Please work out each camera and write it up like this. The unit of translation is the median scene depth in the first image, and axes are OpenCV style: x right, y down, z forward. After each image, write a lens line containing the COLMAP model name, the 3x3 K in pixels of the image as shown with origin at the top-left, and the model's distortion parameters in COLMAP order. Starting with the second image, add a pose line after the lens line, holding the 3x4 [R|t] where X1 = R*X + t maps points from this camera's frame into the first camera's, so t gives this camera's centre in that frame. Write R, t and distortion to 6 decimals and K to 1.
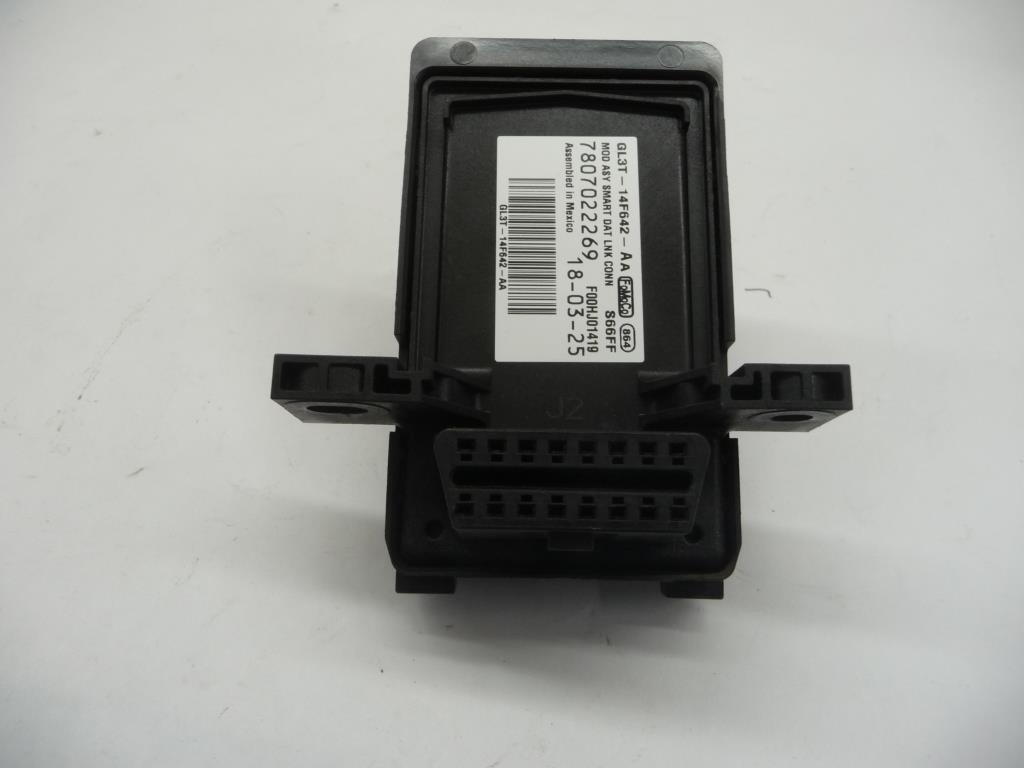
lens RADIAL K [[827.6, 0, 510.6], [0, 827.6, 381.6], [0, 0, 1]] dist [-0.084891, -0.002756]
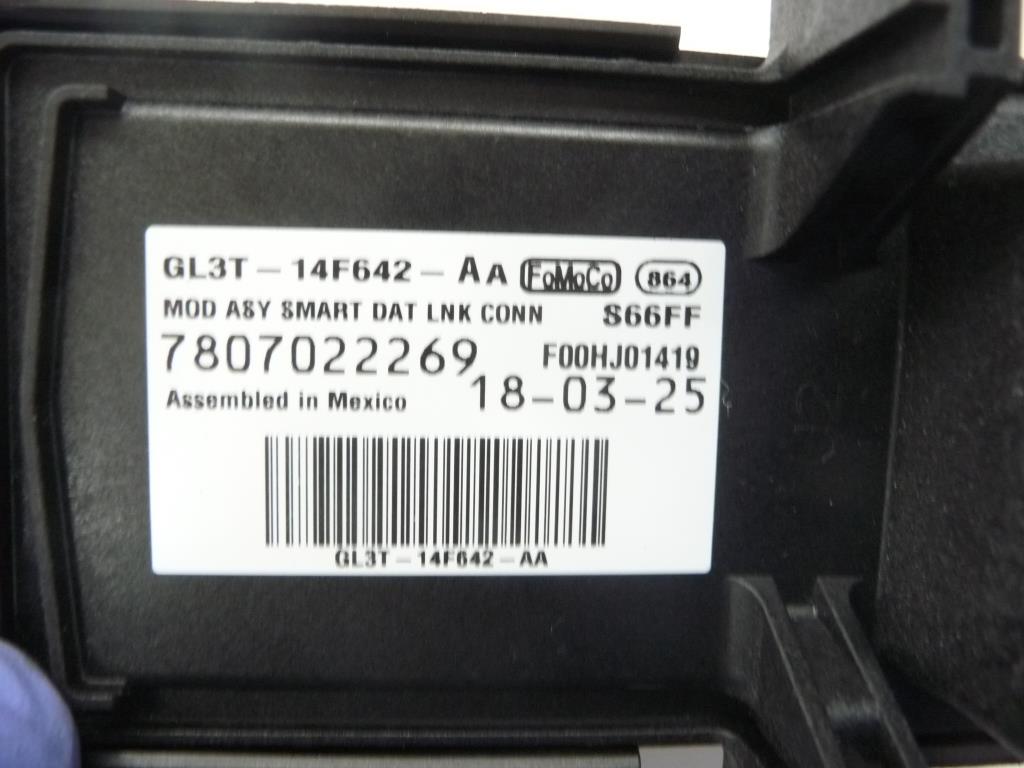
lens RADIAL K [[827.6, 0, 512.5], [0, 827.6, 383.6], [0, 0, 1]] dist [-0.084891, -0.002756]
pose [[0.015162, -0.995685, -0.091548, 0.121559], [0.953718, -0.013098, 0.300417, -0.257185], [-0.300320, -0.091866, 0.949404, 0.592602]]
